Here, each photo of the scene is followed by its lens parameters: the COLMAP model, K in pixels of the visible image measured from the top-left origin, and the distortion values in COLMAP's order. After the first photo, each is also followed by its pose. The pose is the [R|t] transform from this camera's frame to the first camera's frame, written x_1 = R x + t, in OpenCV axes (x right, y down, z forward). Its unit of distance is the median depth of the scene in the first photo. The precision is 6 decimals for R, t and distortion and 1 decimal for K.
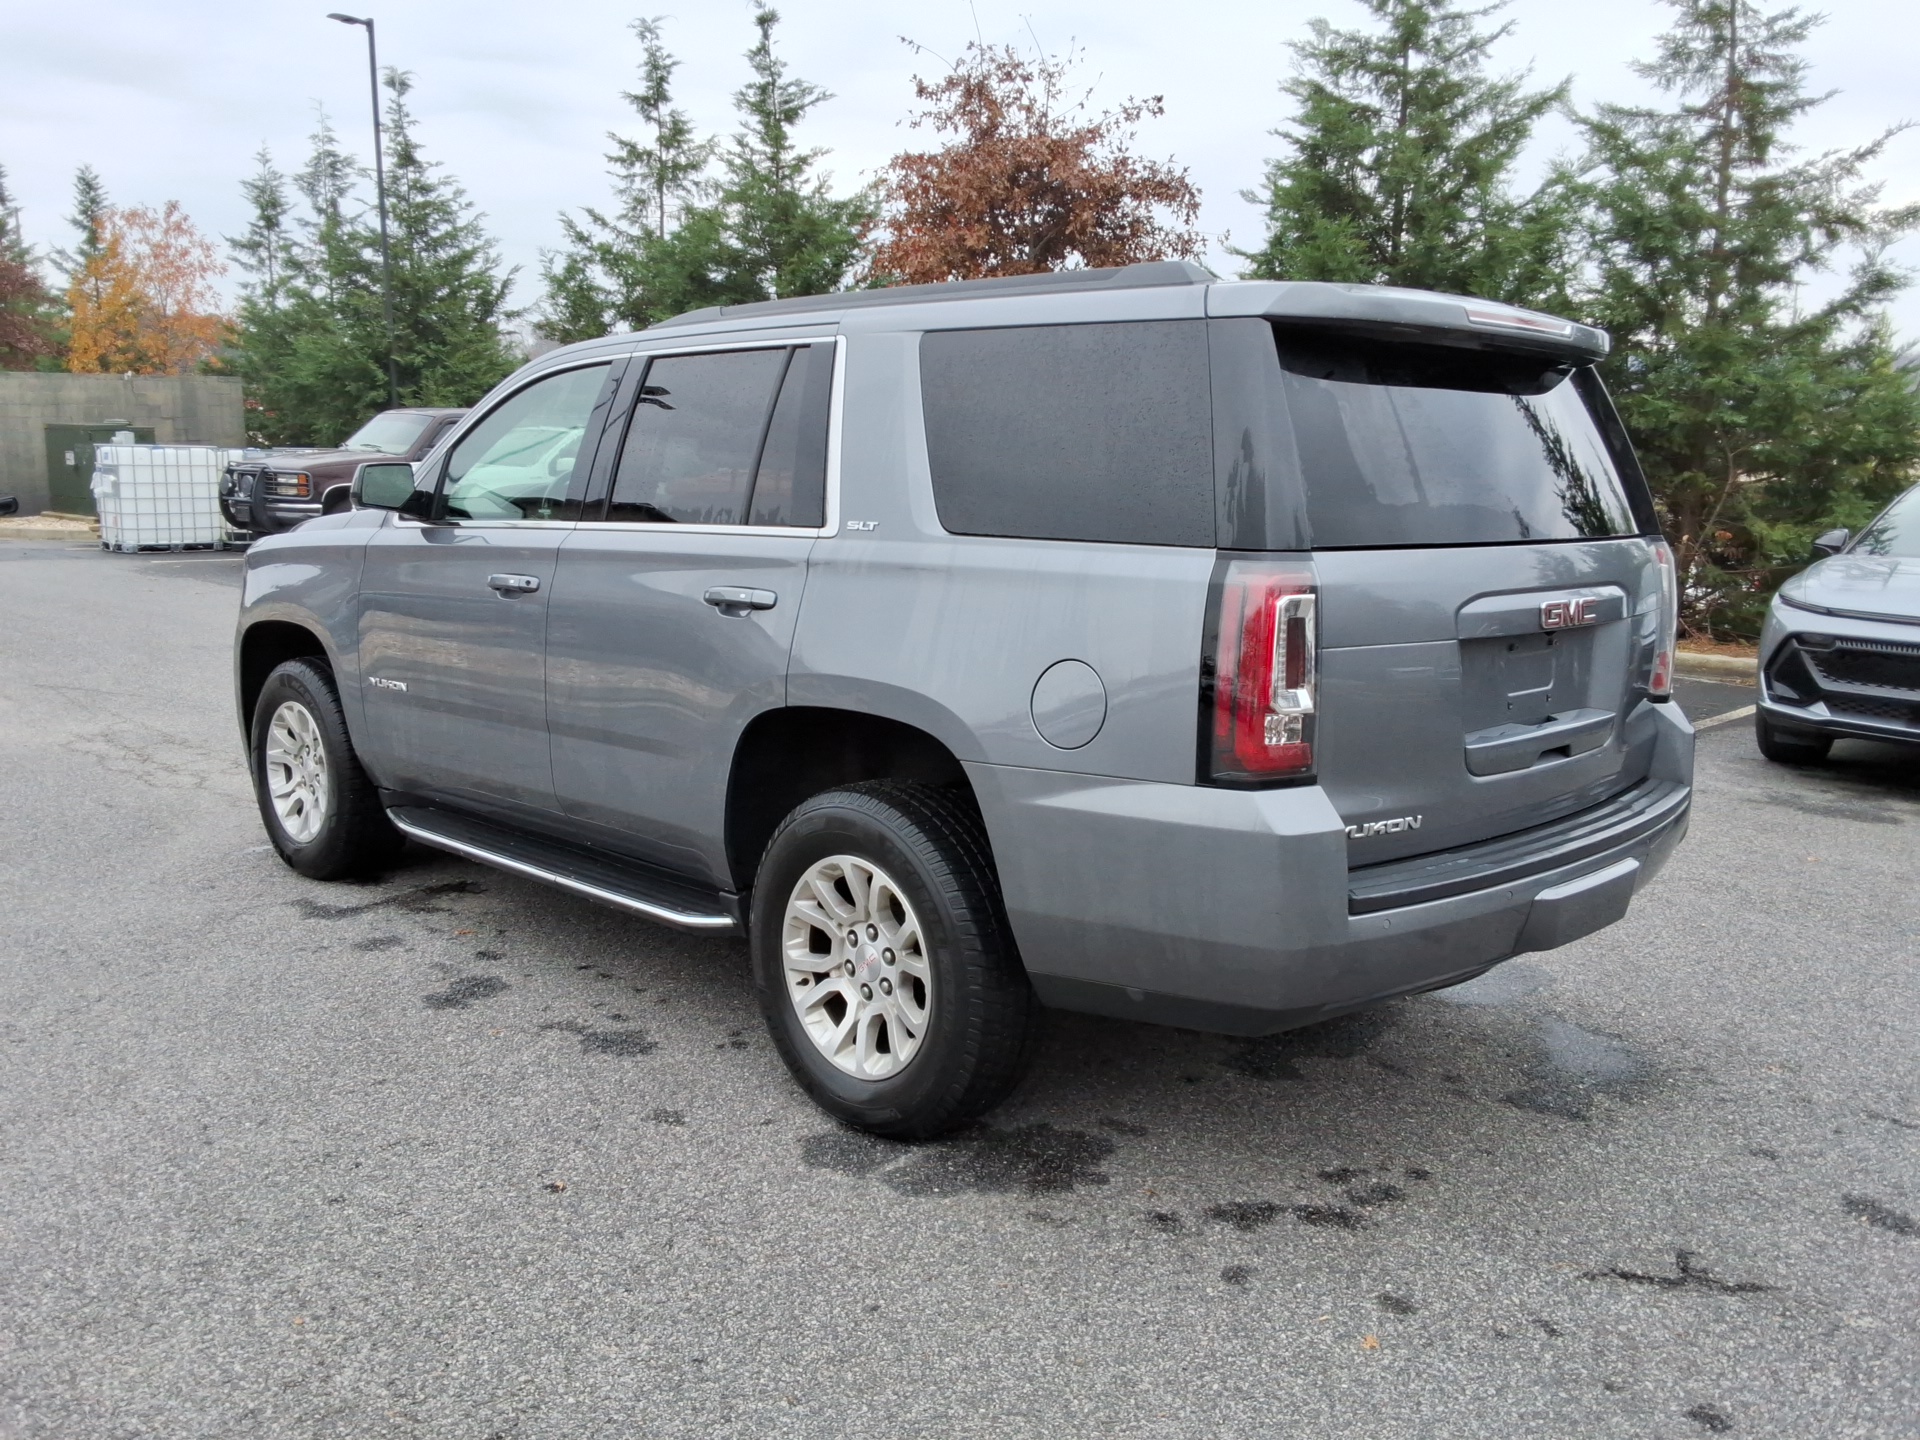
lens RADIAL K [[1593.6, 0, 994.3], [0, 1593.6, 709.9], [0, 0, 1]] dist [0.094312, -0.130441]
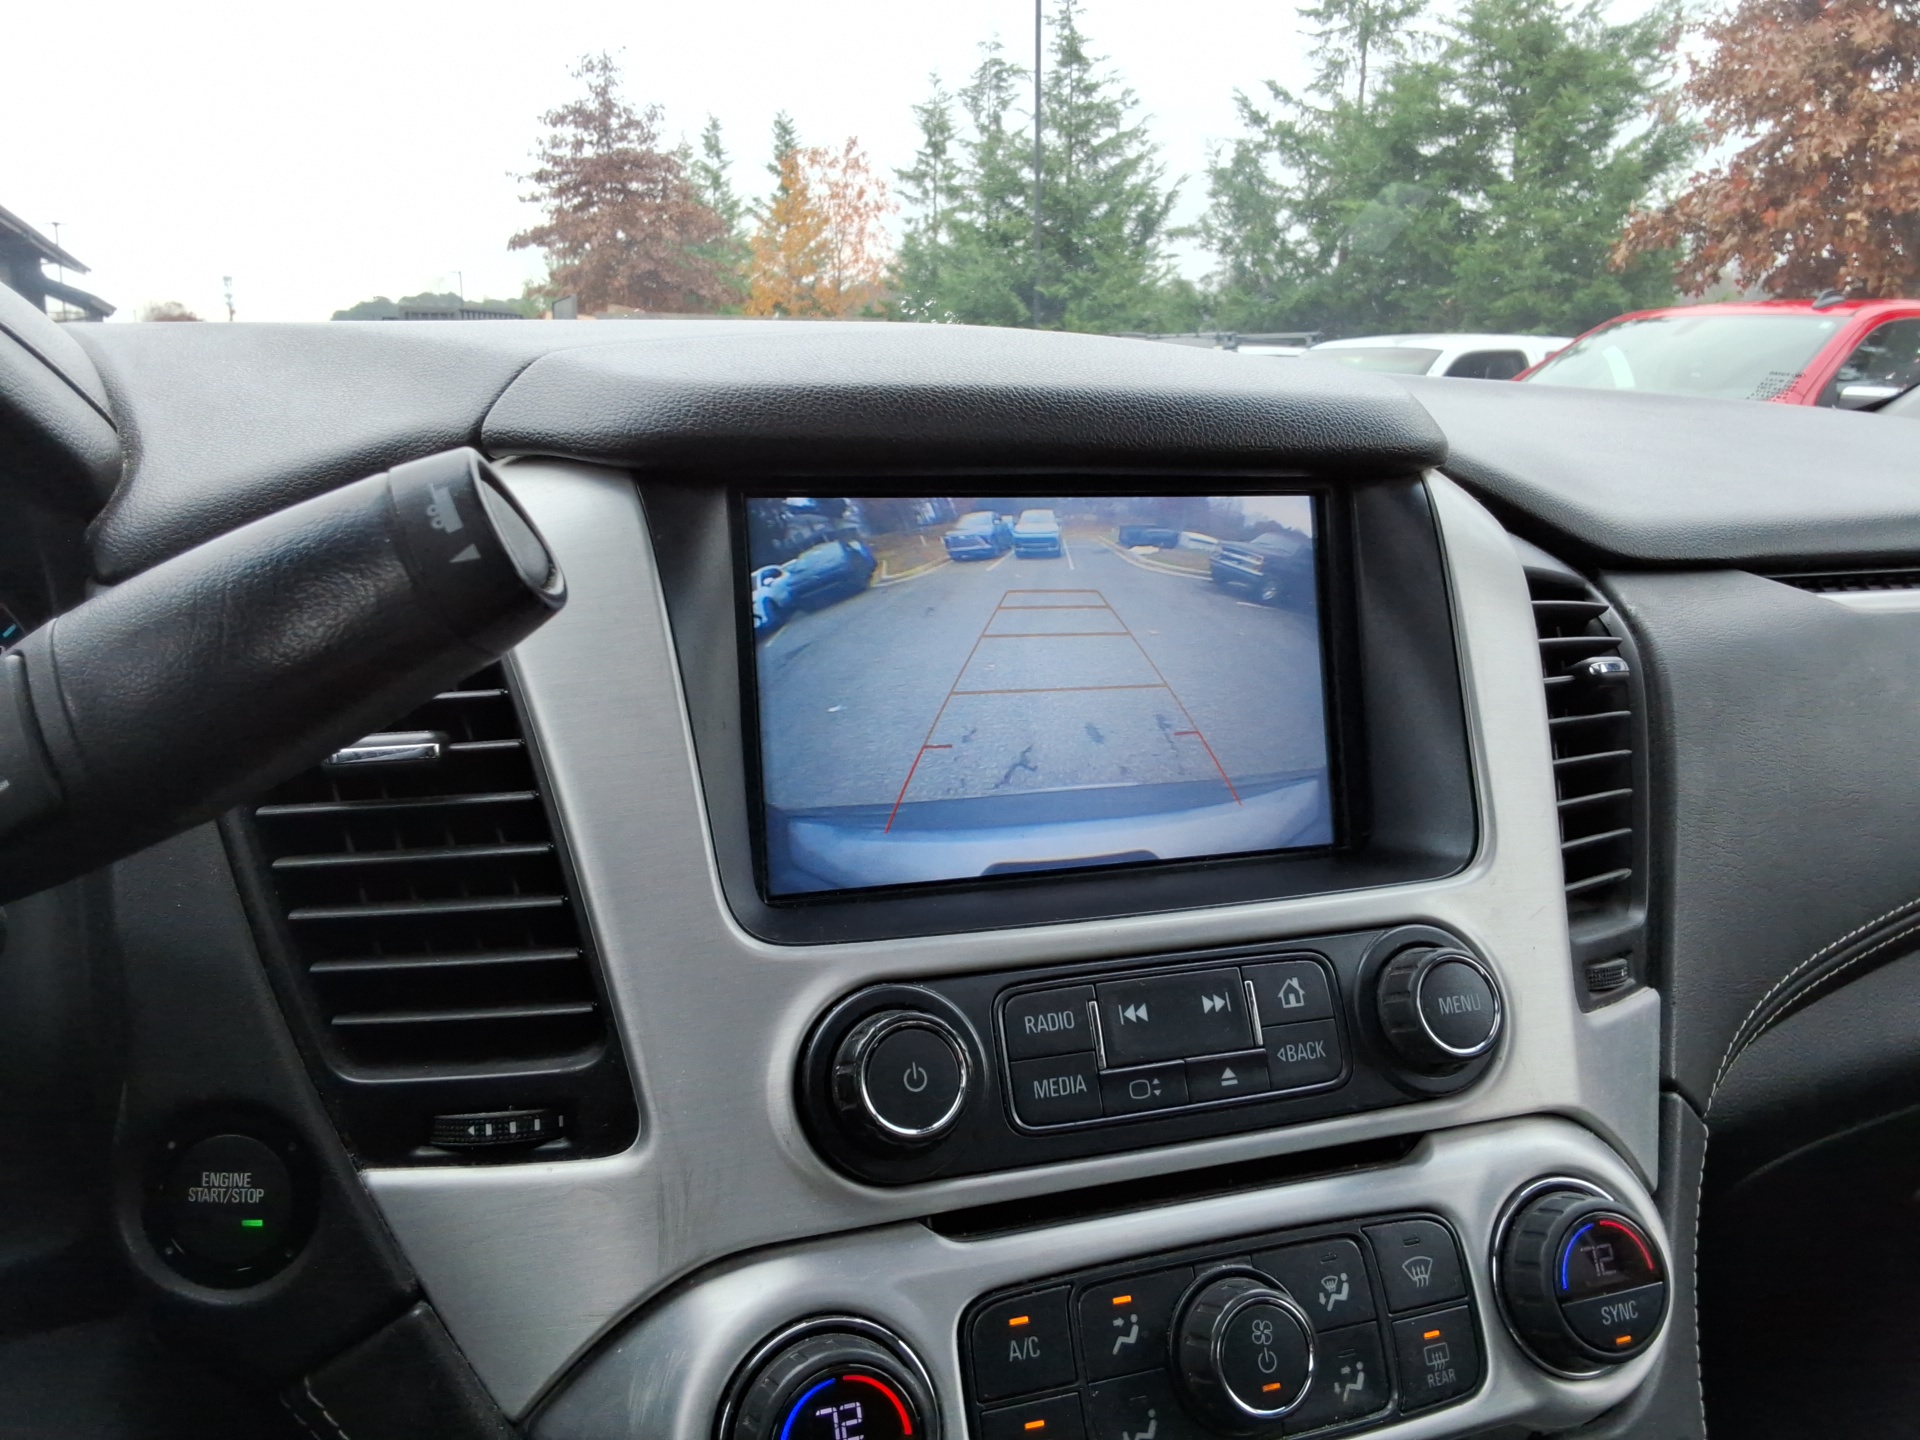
lens RADIAL K [[1593.6, 0, 983.0], [0, 1593.6, 705.8], [0, 0, 1]] dist [0.094312, -0.130441]
pose [[0.911635, 0.076066, -0.403900, -0.033622], [-0.066353, 0.997072, 0.038012, -0.024860], [0.405608, -0.007853, 0.914013, 0.196538]]
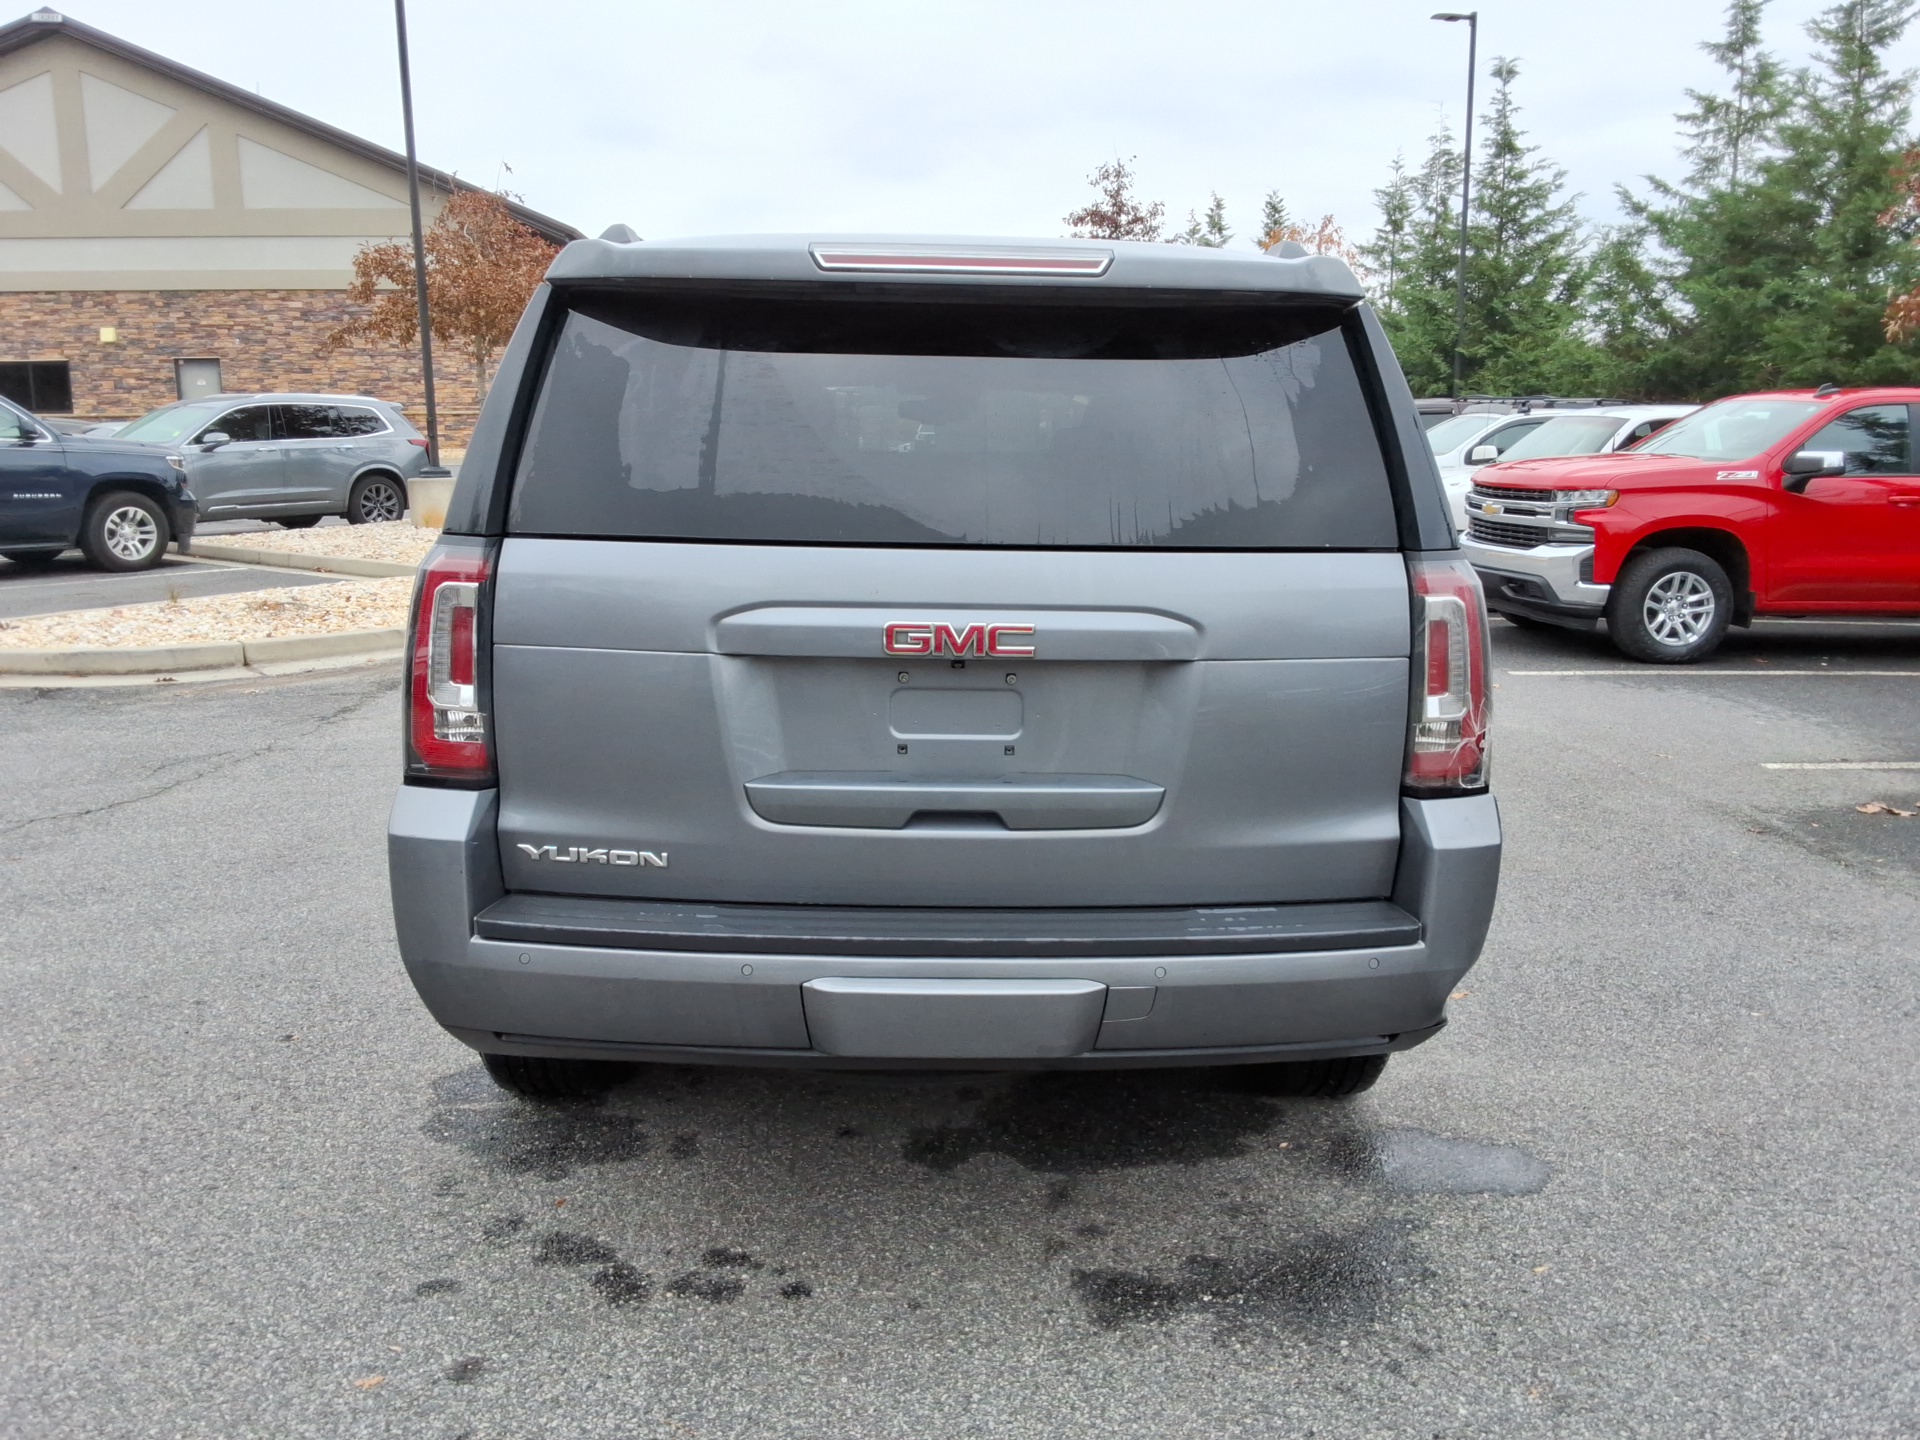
lens RADIAL K [[1593.6, 0, 946.1], [0, 1593.6, 716.0], [0, 0, 1]] dist [0.094312, -0.130441]
pose [[0.718550, 0.111905, -0.686413, 0.113533], [-0.106482, 0.993035, 0.050426, -0.007368], [0.687275, 0.036857, 0.725462, 0.056189]]
